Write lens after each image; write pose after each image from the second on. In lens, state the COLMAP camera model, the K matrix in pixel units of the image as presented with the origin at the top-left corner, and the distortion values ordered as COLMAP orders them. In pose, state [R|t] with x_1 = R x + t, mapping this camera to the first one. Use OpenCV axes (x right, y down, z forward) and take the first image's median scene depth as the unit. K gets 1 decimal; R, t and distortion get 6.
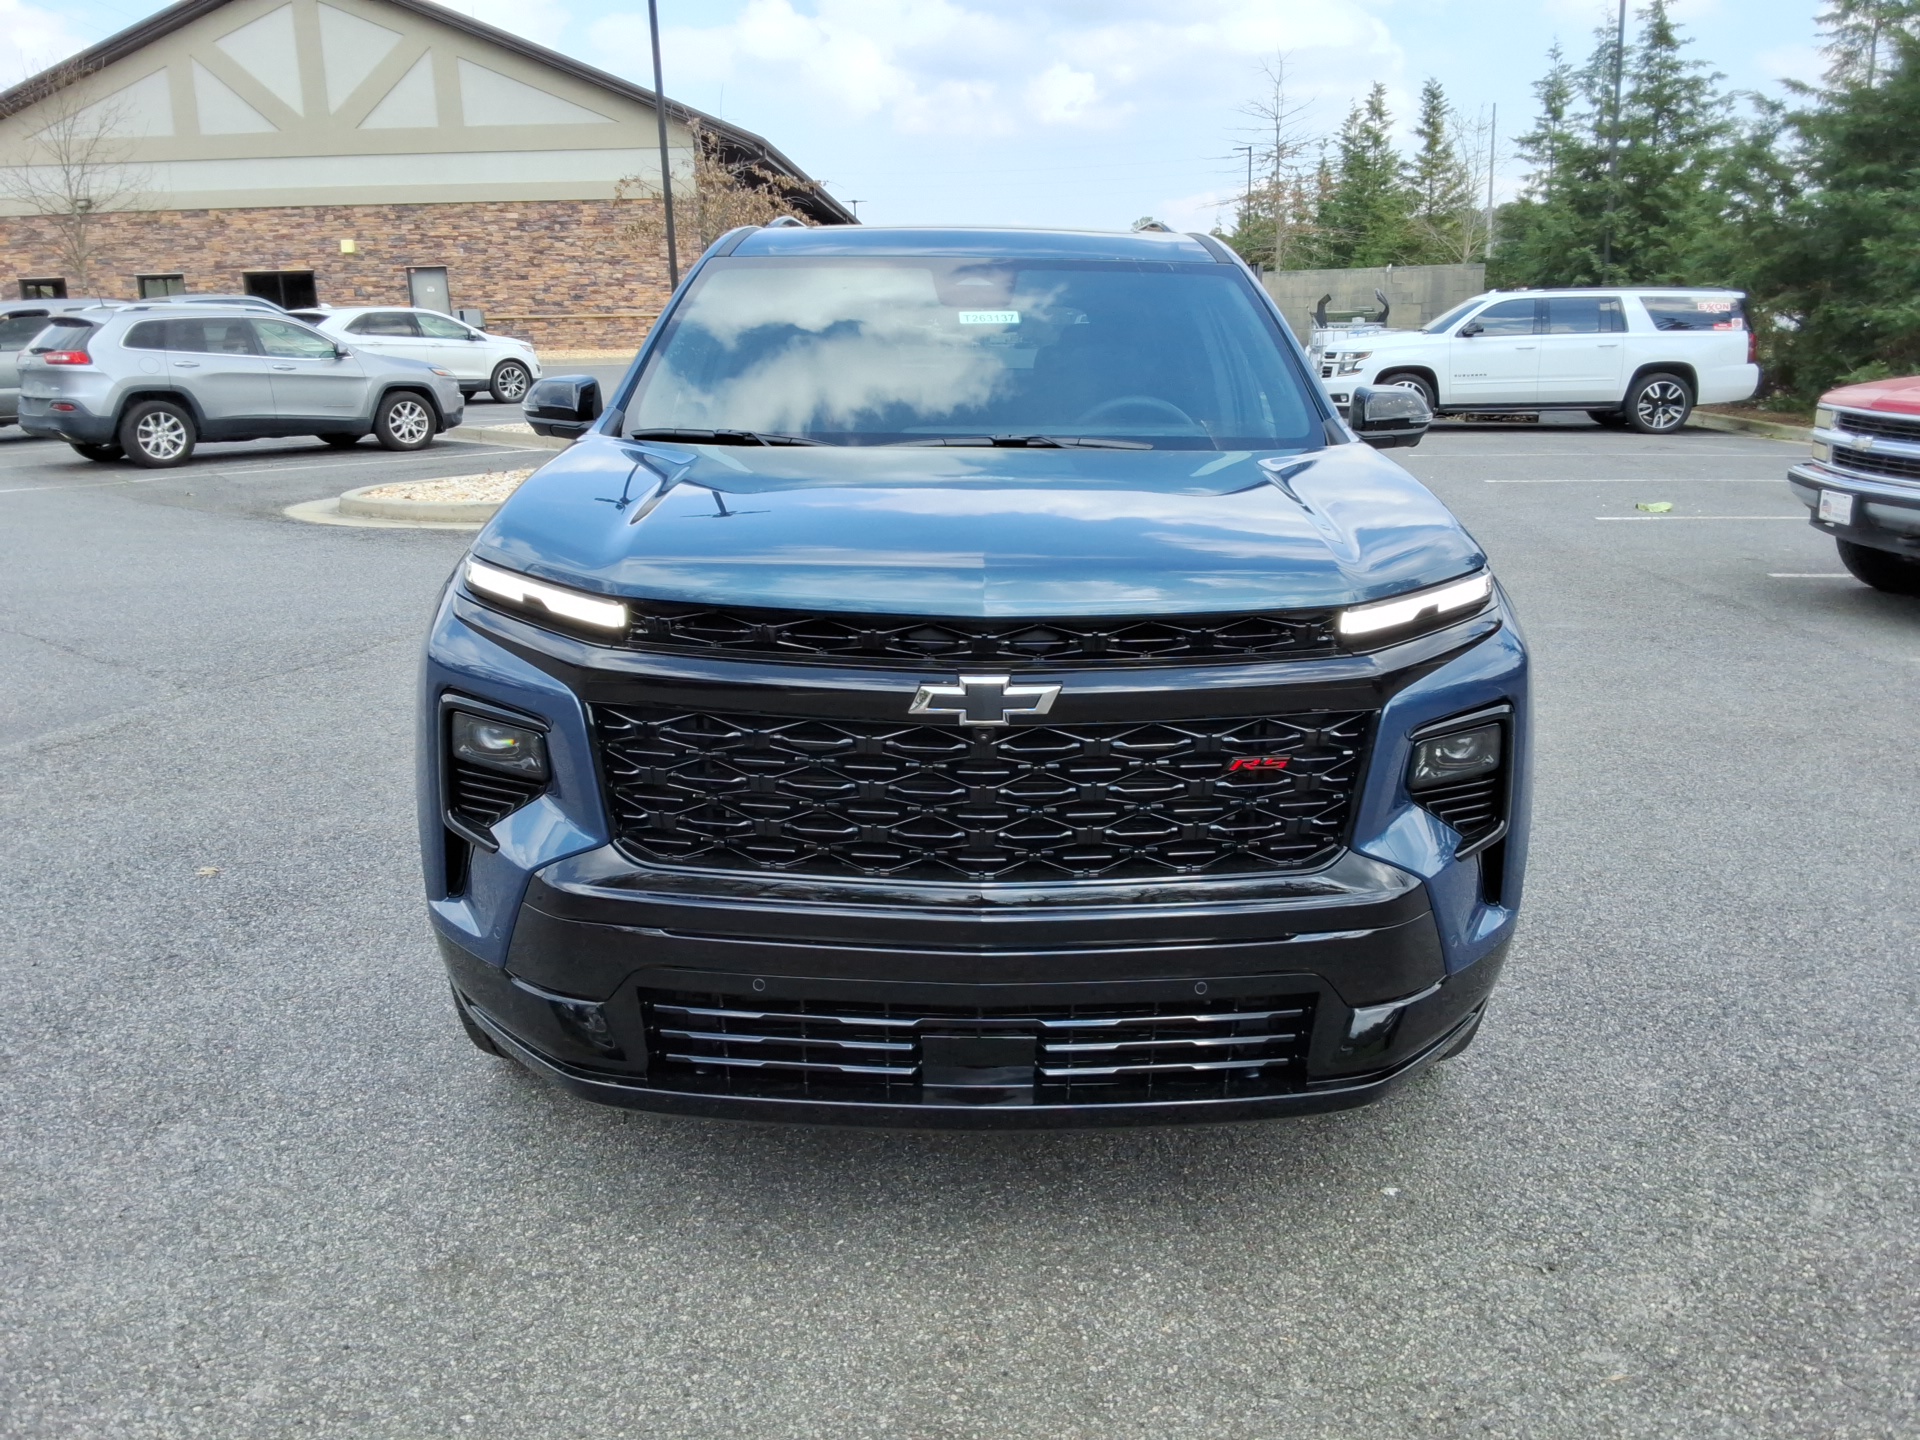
lens RADIAL K [[1545.1, 0, 970.2], [0, 1545.1, 724.5], [0, 0, 1]] dist [0.063523, -0.099057]
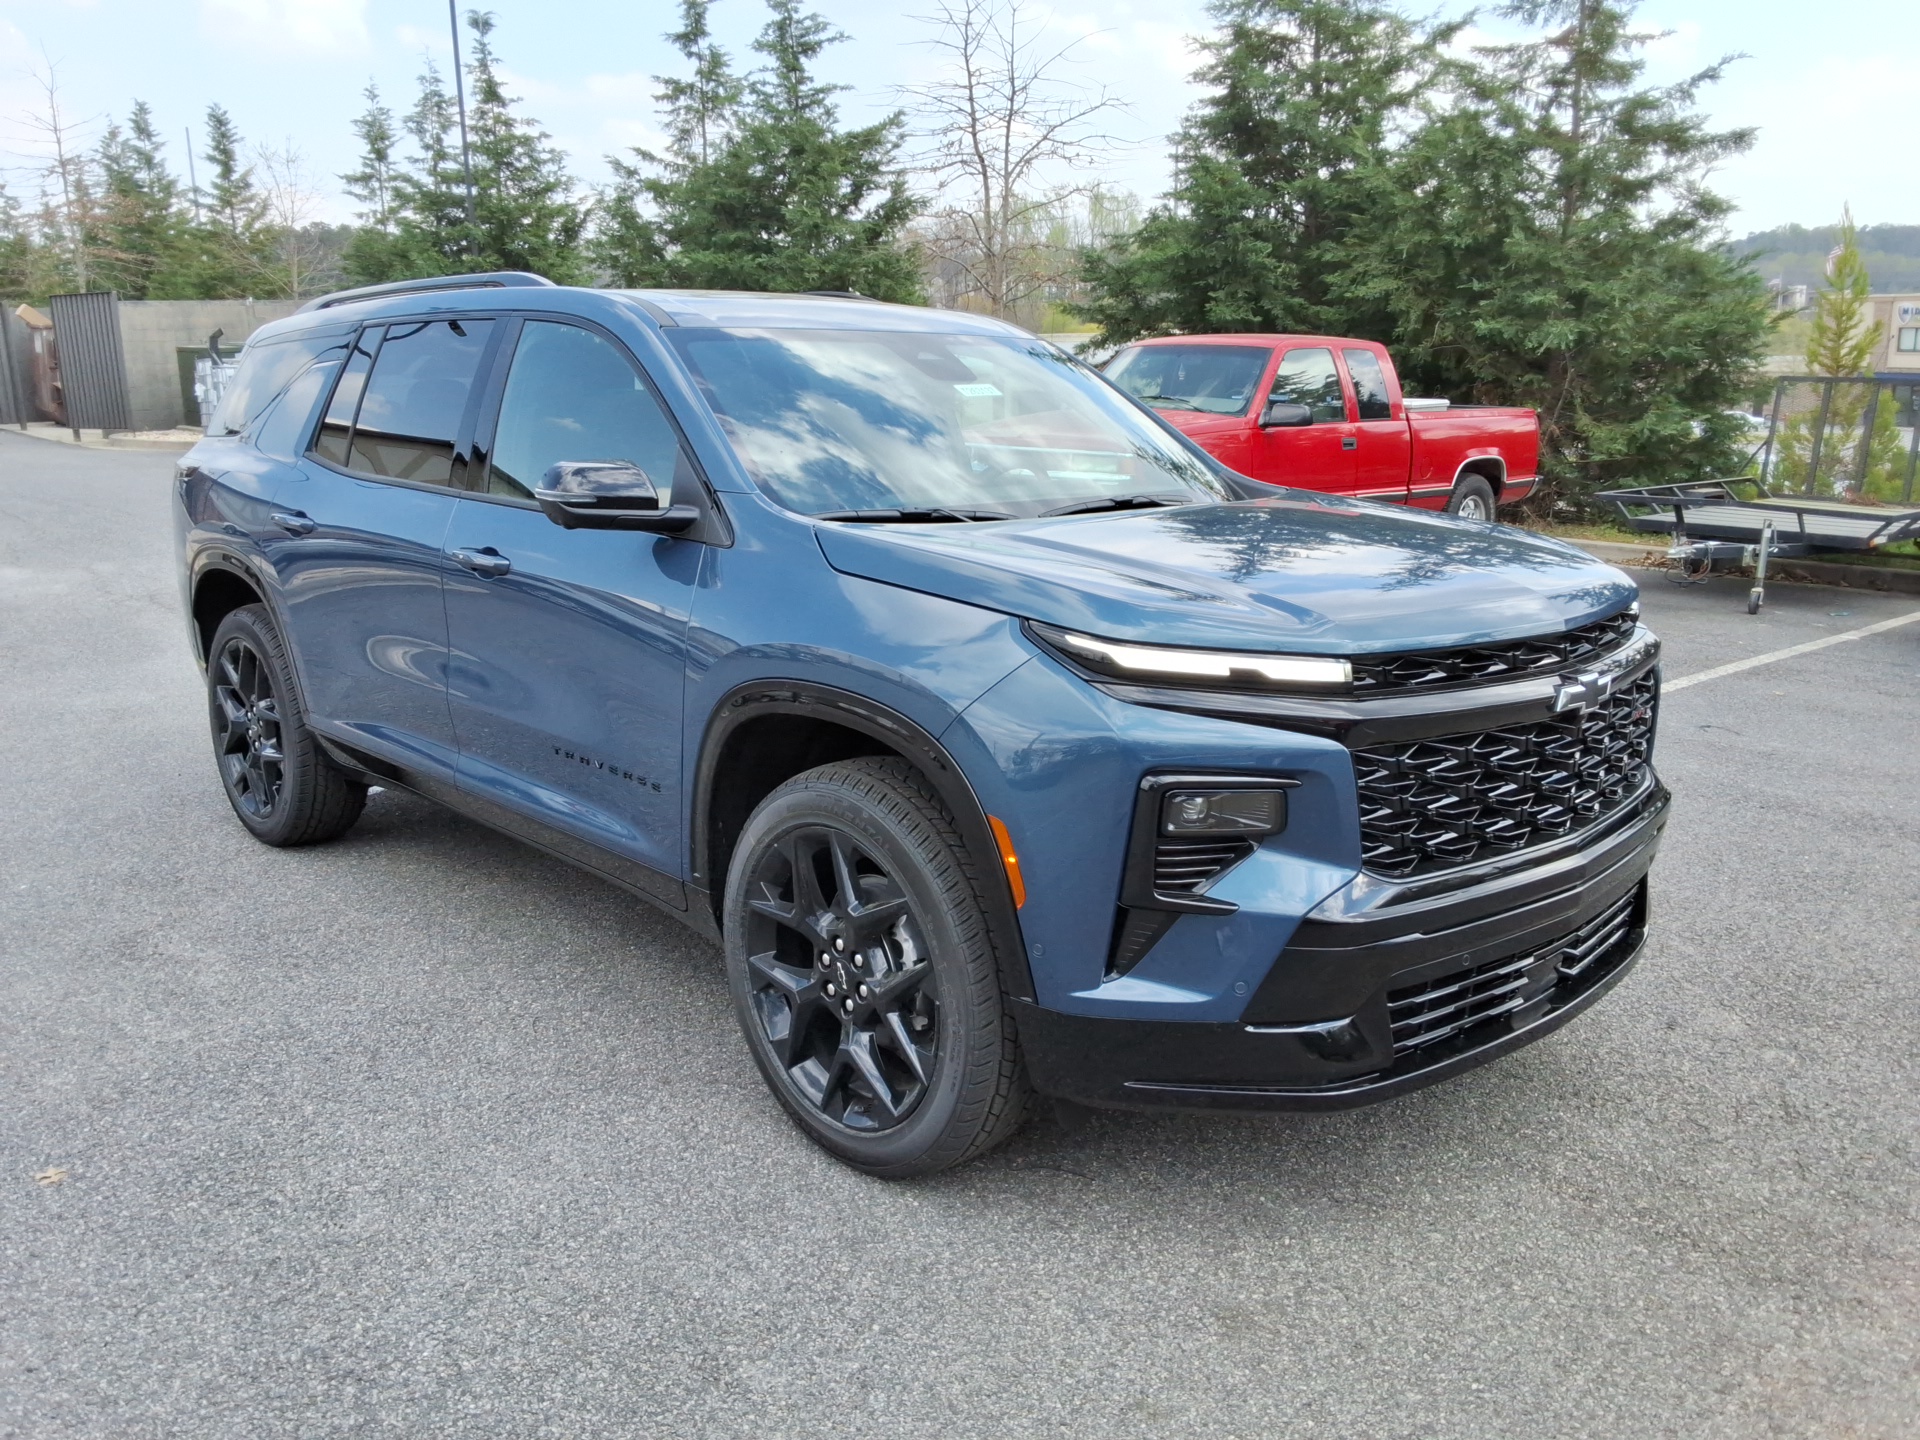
lens RADIAL K [[1545.1, 0, 975.9], [0, 1545.1, 731.8], [0, 0, 1]] dist [0.063523, -0.099057]
pose [[0.723512, -0.157327, 0.672144, -0.098177], [0.168056, 0.984531, 0.049547, -0.010612], [-0.669542, 0.077110, 0.738761, 0.029029]]
